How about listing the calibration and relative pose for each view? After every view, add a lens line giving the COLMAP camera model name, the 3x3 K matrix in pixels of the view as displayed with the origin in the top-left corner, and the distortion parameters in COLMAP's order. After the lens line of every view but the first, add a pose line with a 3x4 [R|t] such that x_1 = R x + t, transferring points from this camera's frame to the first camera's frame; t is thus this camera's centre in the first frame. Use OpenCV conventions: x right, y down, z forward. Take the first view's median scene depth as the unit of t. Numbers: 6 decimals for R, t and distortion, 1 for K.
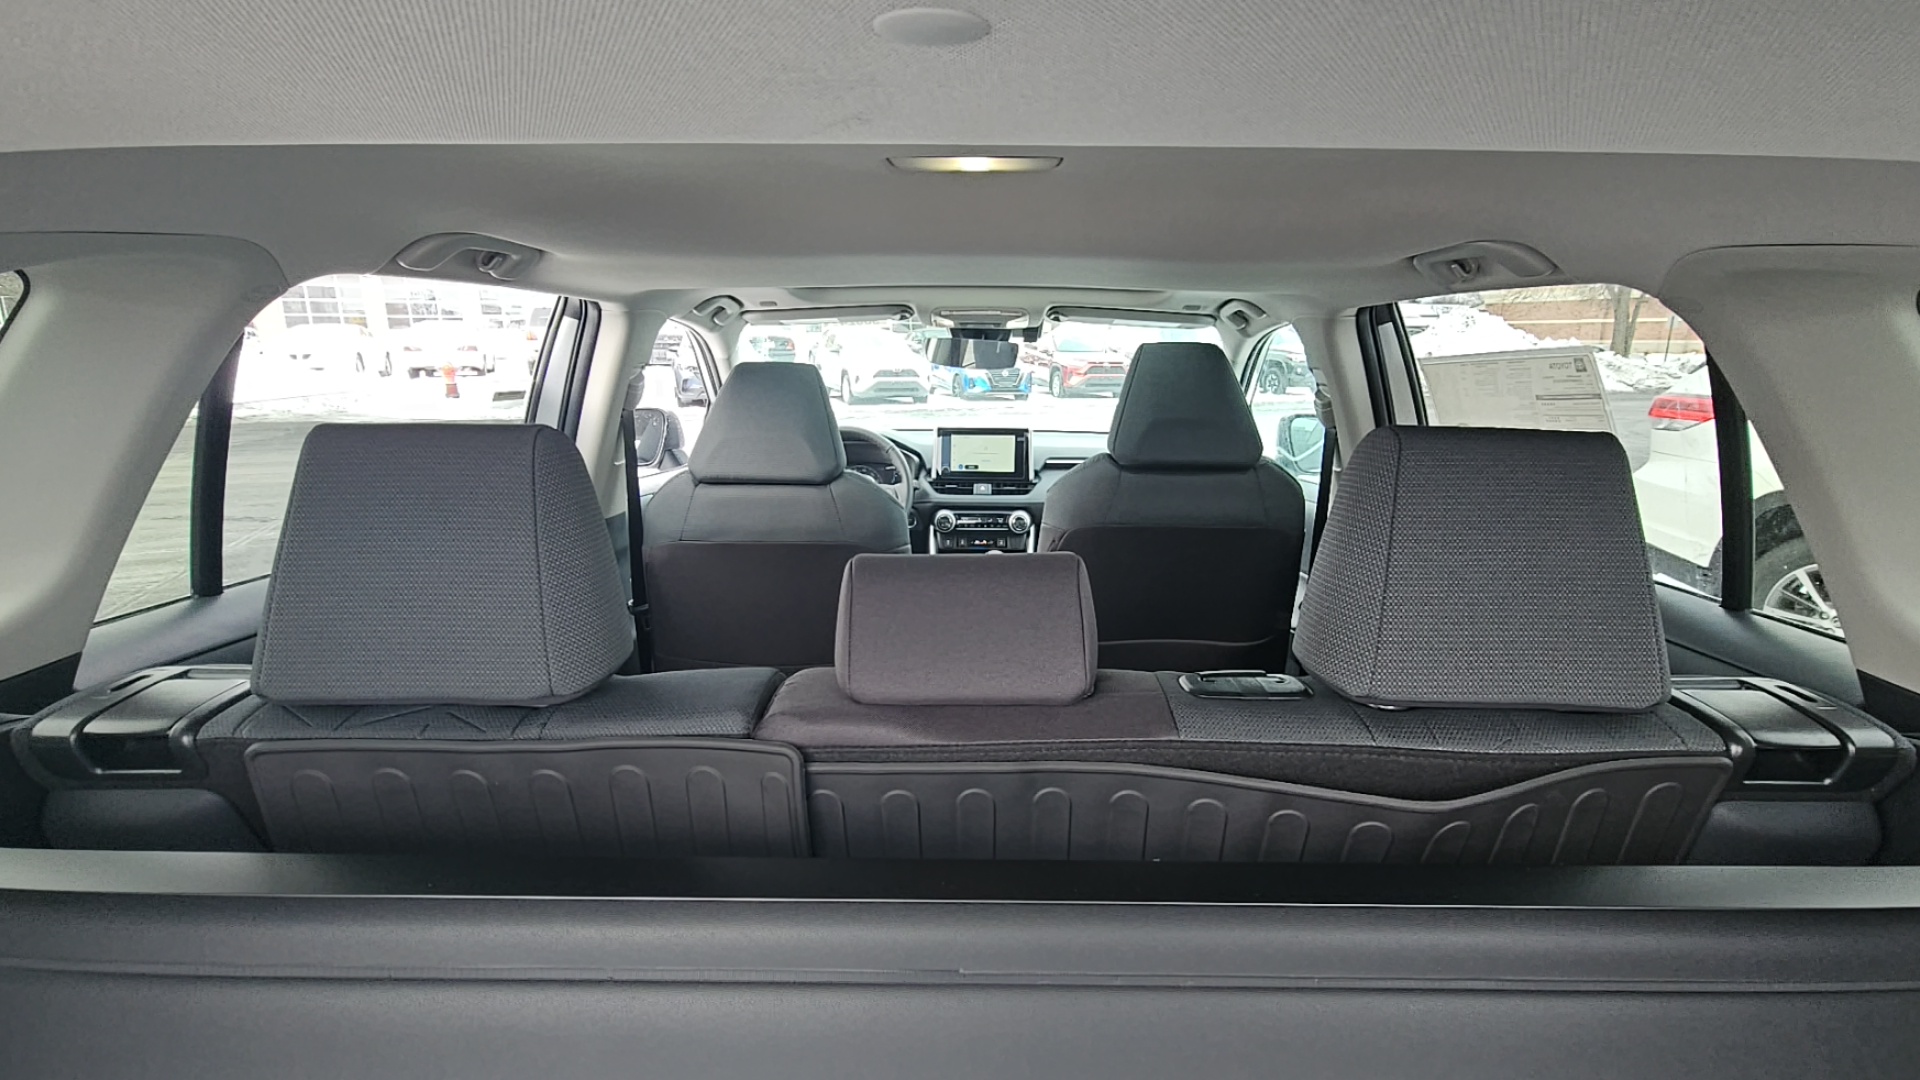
lens RADIAL K [[855.2, 0, 978.1], [0, 855.2, 544.8], [0, 0, 1]] dist [0.001259, -0.000572]
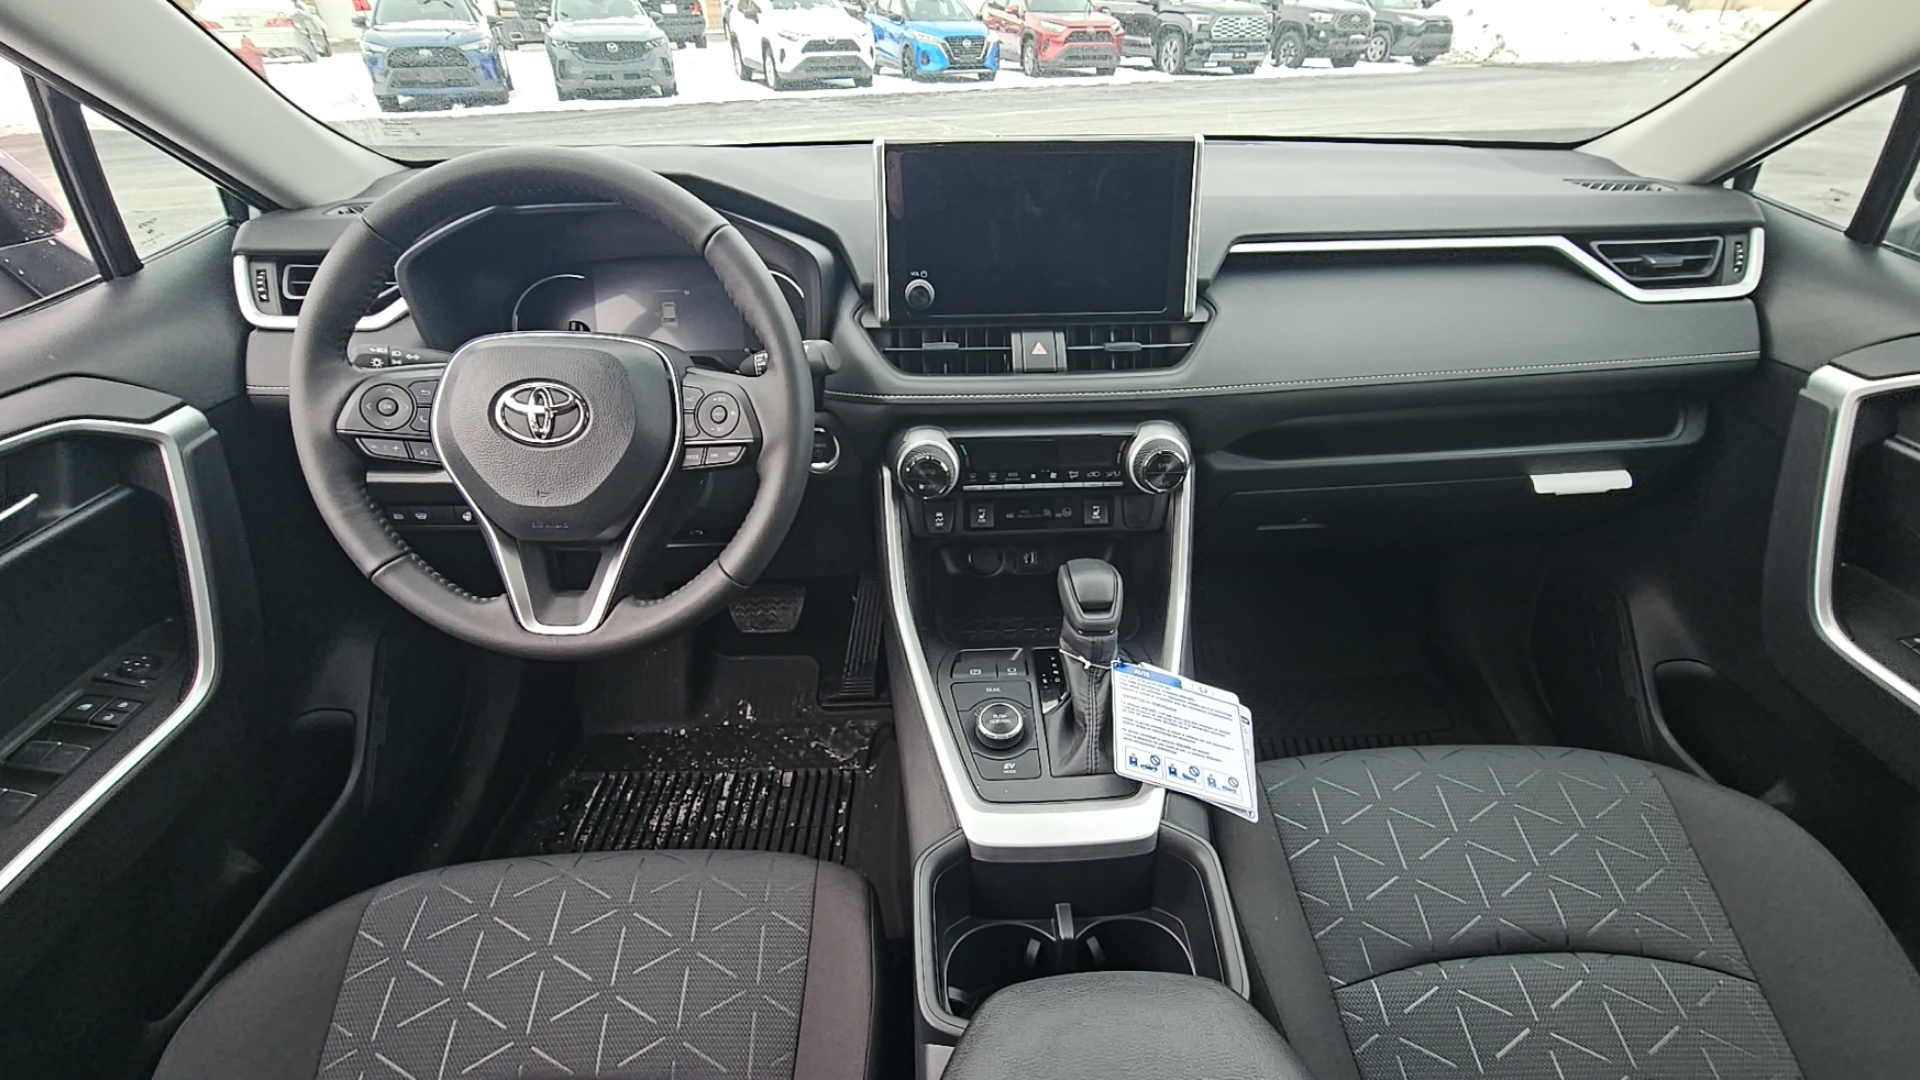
lens RADIAL K [[855.2, 0, 978.1], [0, 855.2, 544.8], [0, 0, 1]] dist [0.001259, -0.000572]
pose [[0.998644, -0.038672, 0.034858, -0.004217], [0.025411, 0.946409, 0.321969, -0.013469], [-0.045441, -0.320647, 0.946108, 0.090914]]
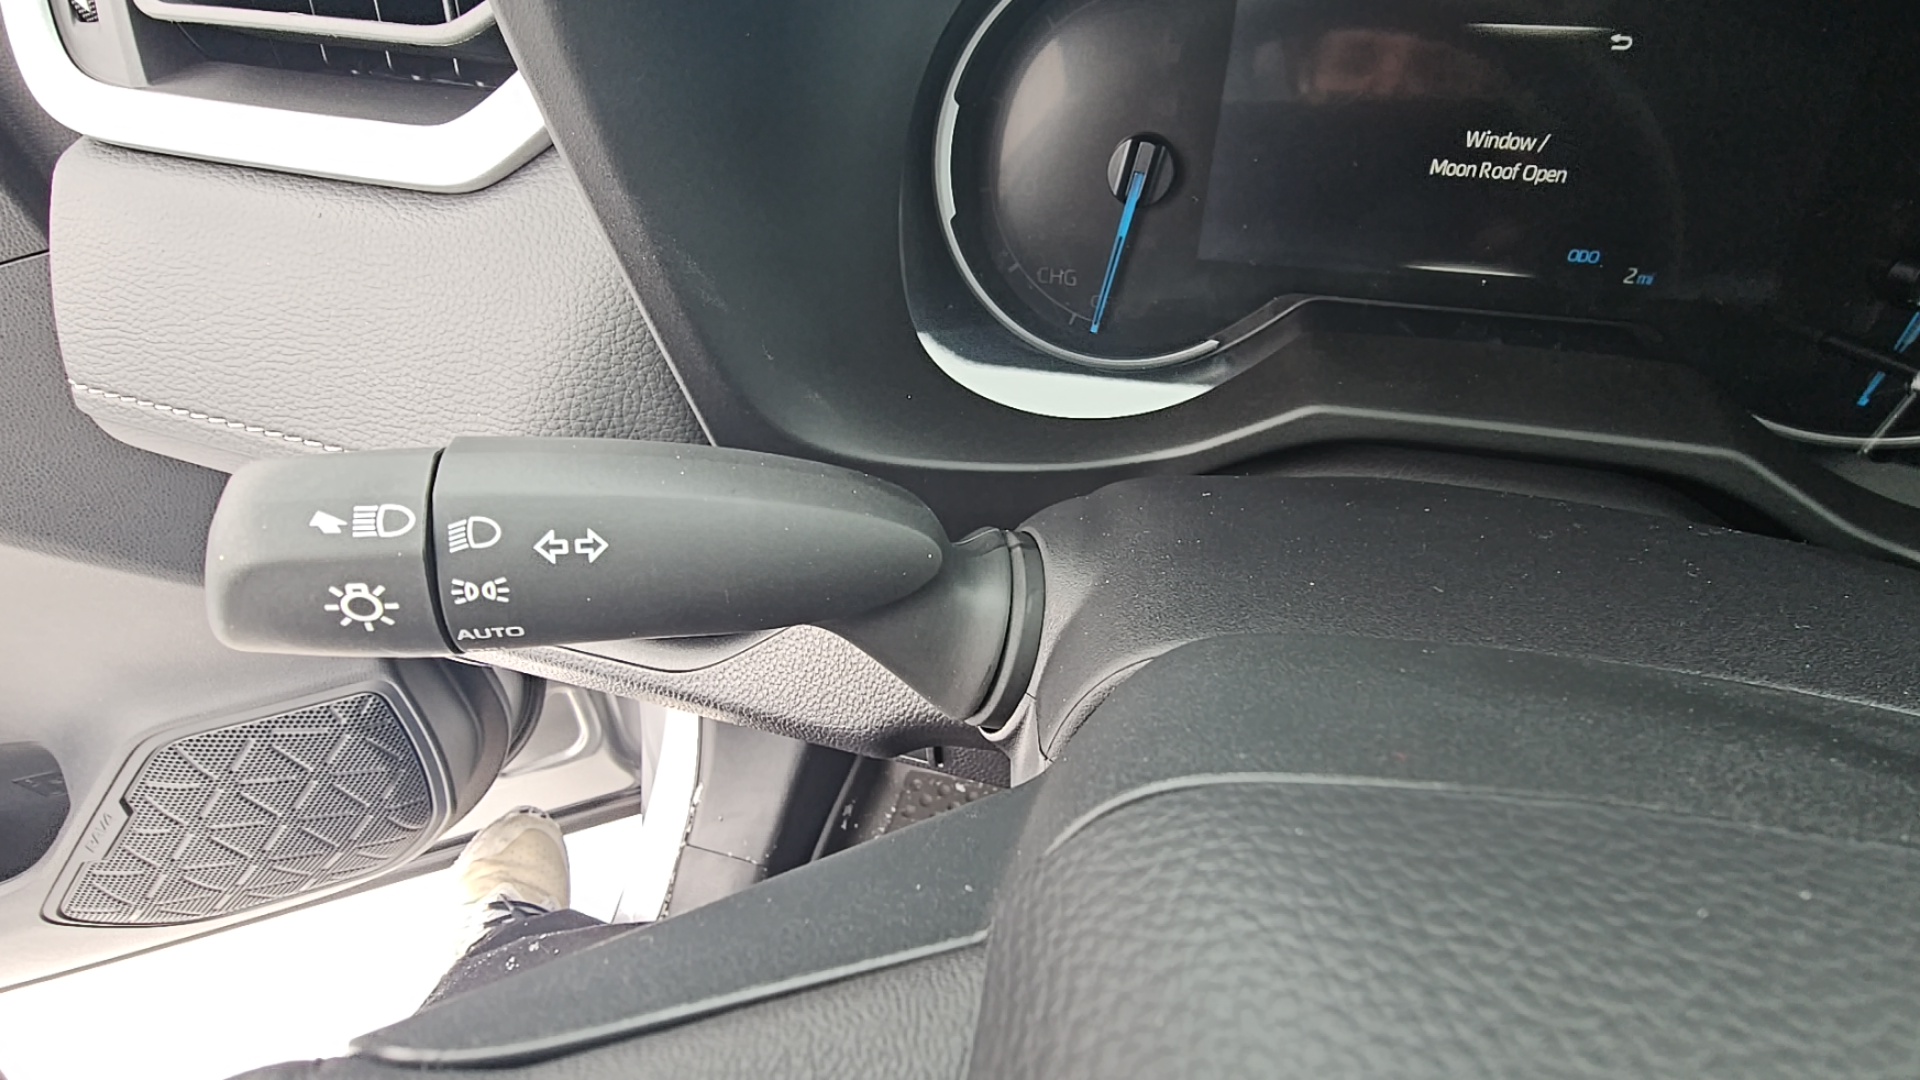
lens RADIAL K [[855.2, 0, 978.1], [0, 855.2, 544.8], [0, 0, 1]] dist [0.001259, -0.000572]
pose [[0.974277, 0.140397, -0.176277, -0.024381], [-0.002677, 0.789375, 0.613905, -0.013531], [0.225339, -0.597642, 0.769446, 0.127797]]
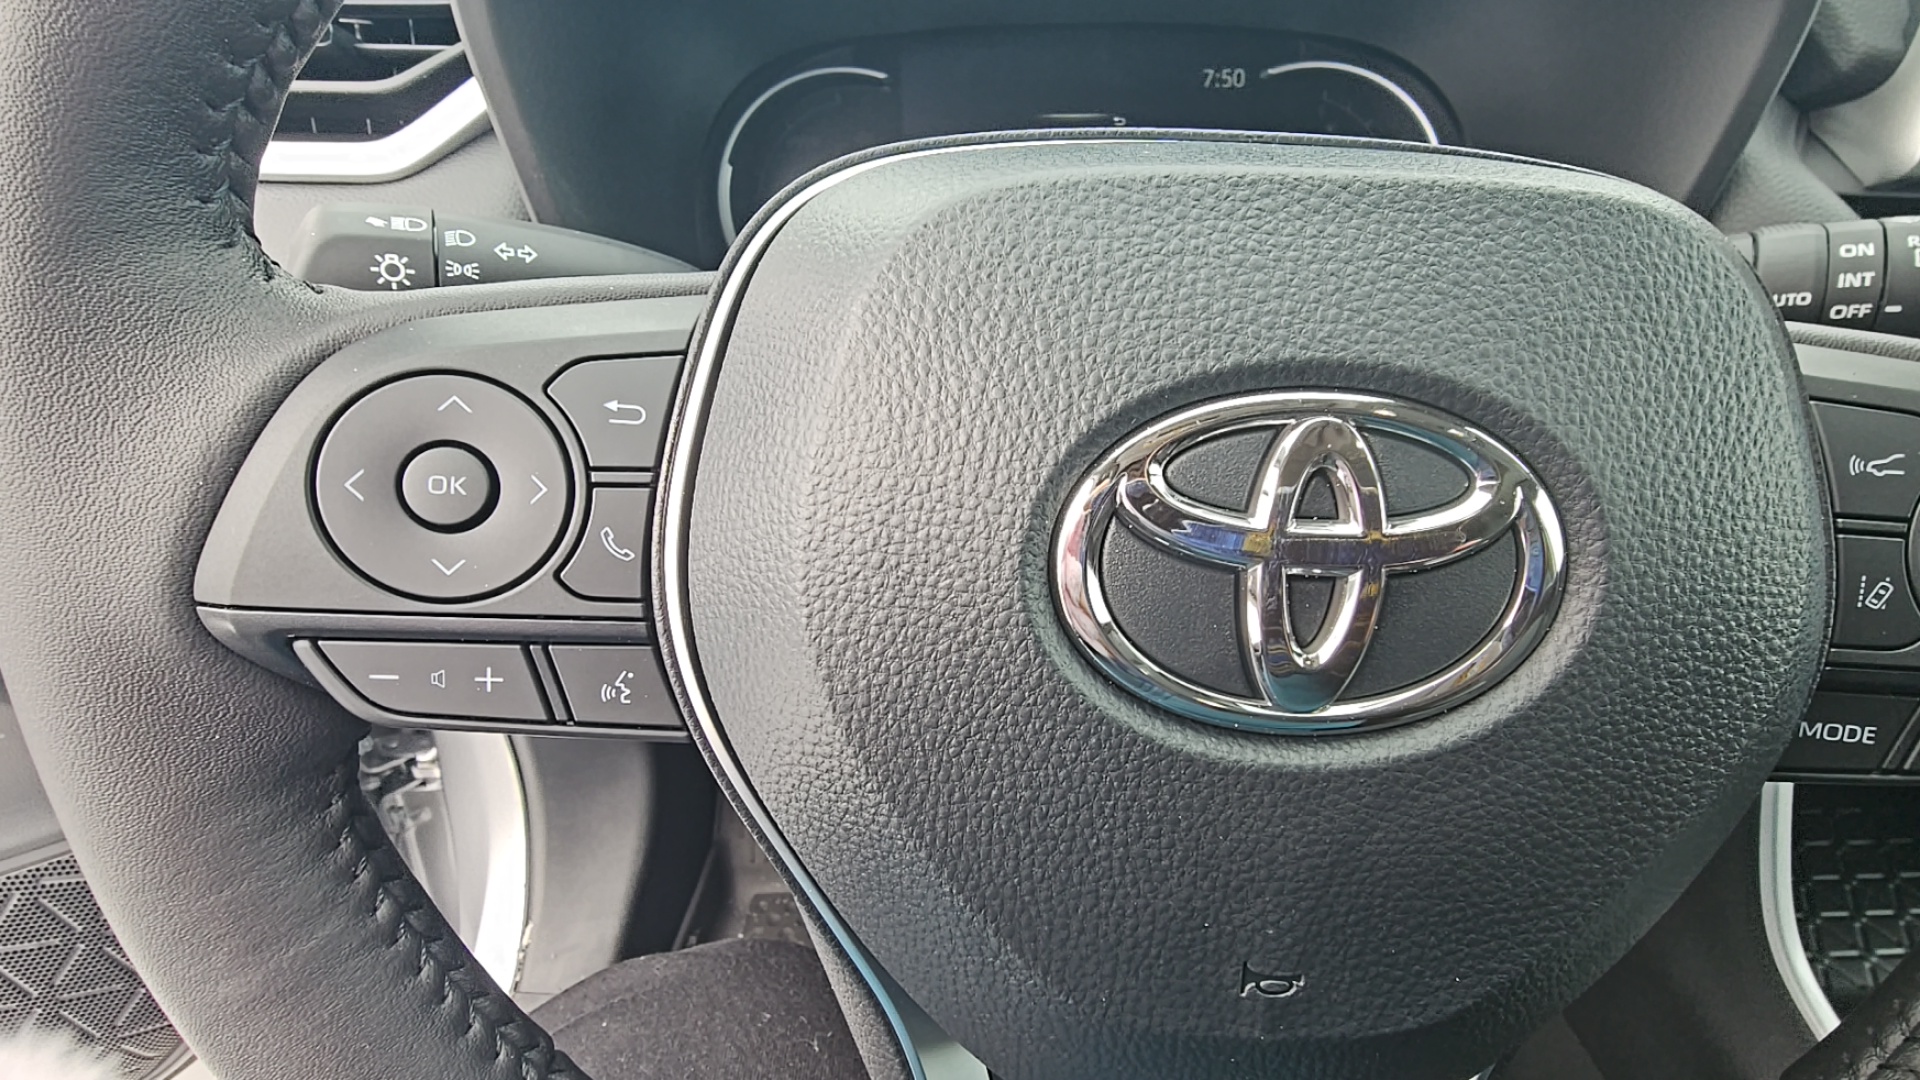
lens RADIAL K [[857.6, 0, 974.8], [0, 857.6, 544.3], [0, 0, 1]] dist [0.014280, -0.011556]
pose [[0.999844, -0.017545, 0.002204, -0.022481], [0.015360, 0.923472, 0.383358, -0.010358], [-0.008761, -0.383264, 0.923597, 0.120021]]
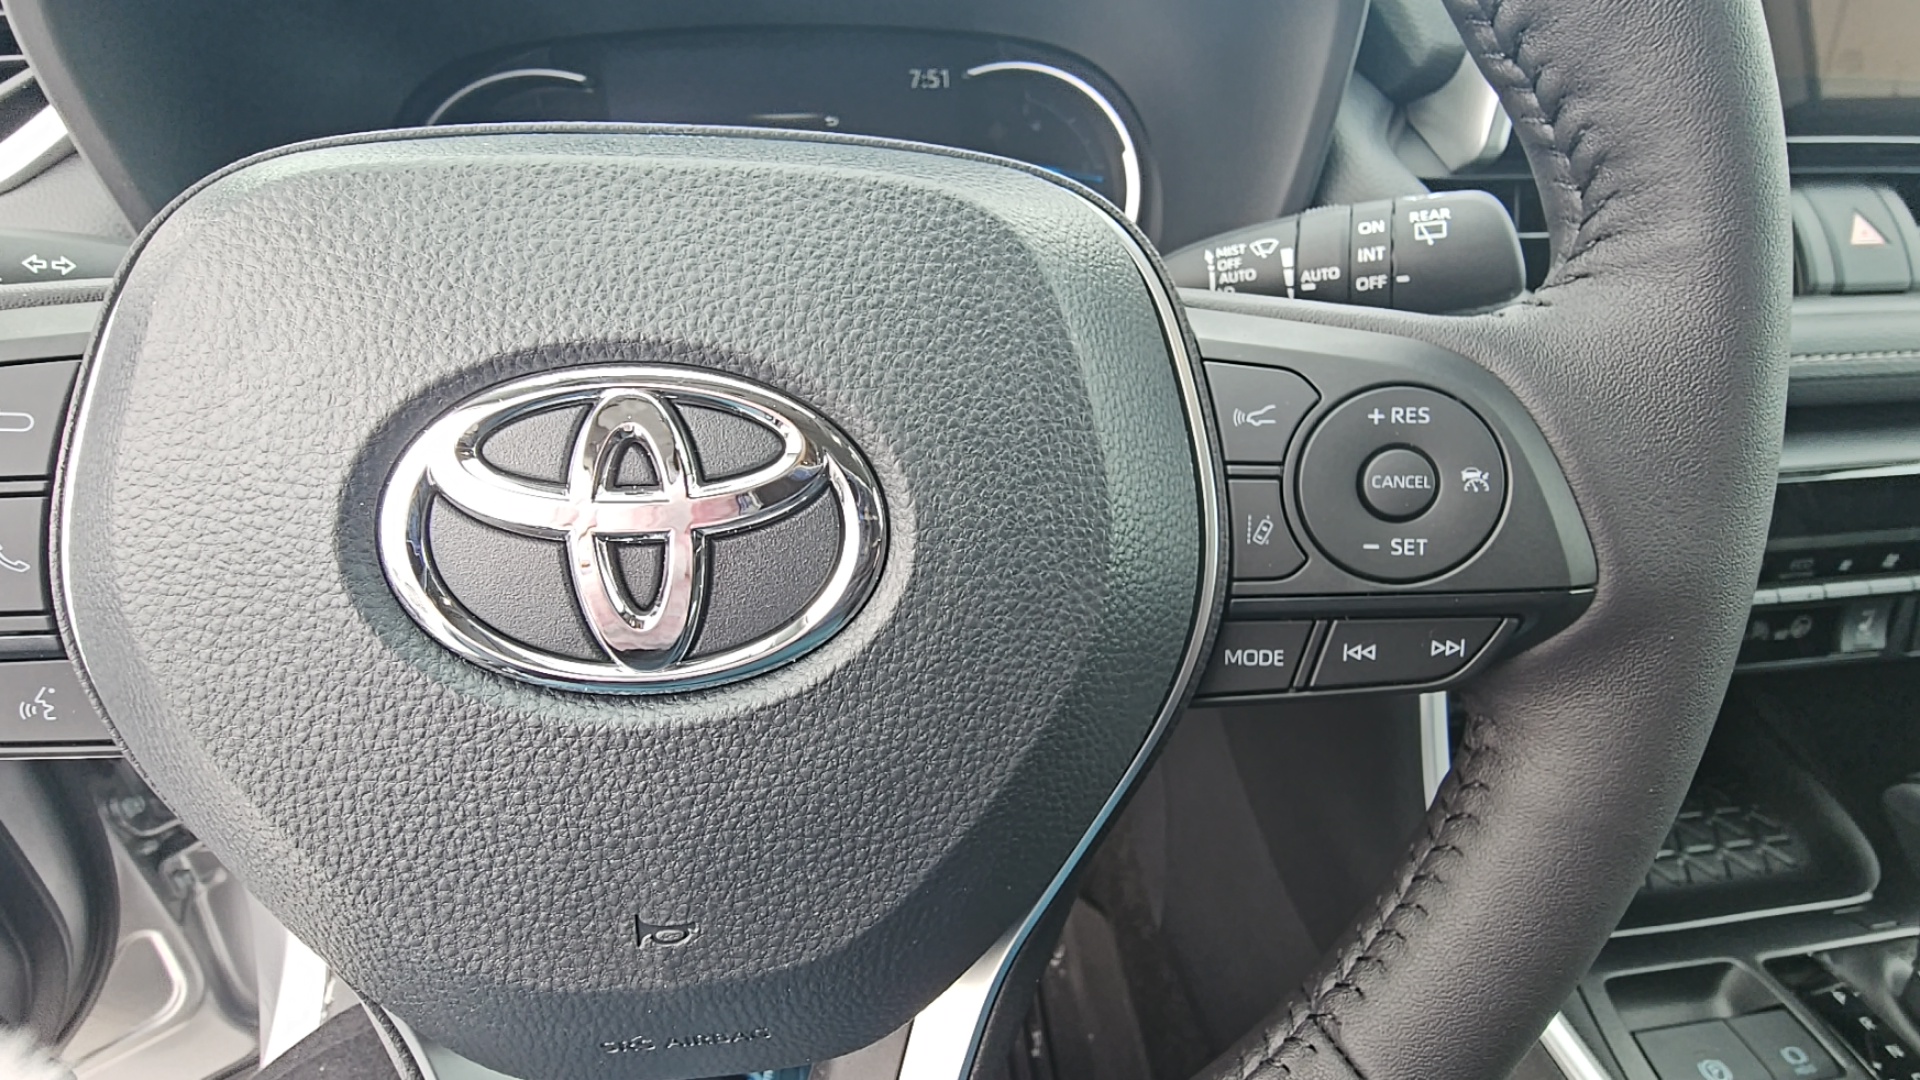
lens RADIAL K [[862.0, 0, 976.4], [0, 862.0, 547.3], [0, 0, 1]] dist [0.009788, -0.010528]
pose [[0.991143, -0.078515, 0.107101, -0.018333], [0.031740, 0.923181, 0.383053, -0.010134], [-0.128949, -0.376261, 0.917497, 0.119286]]
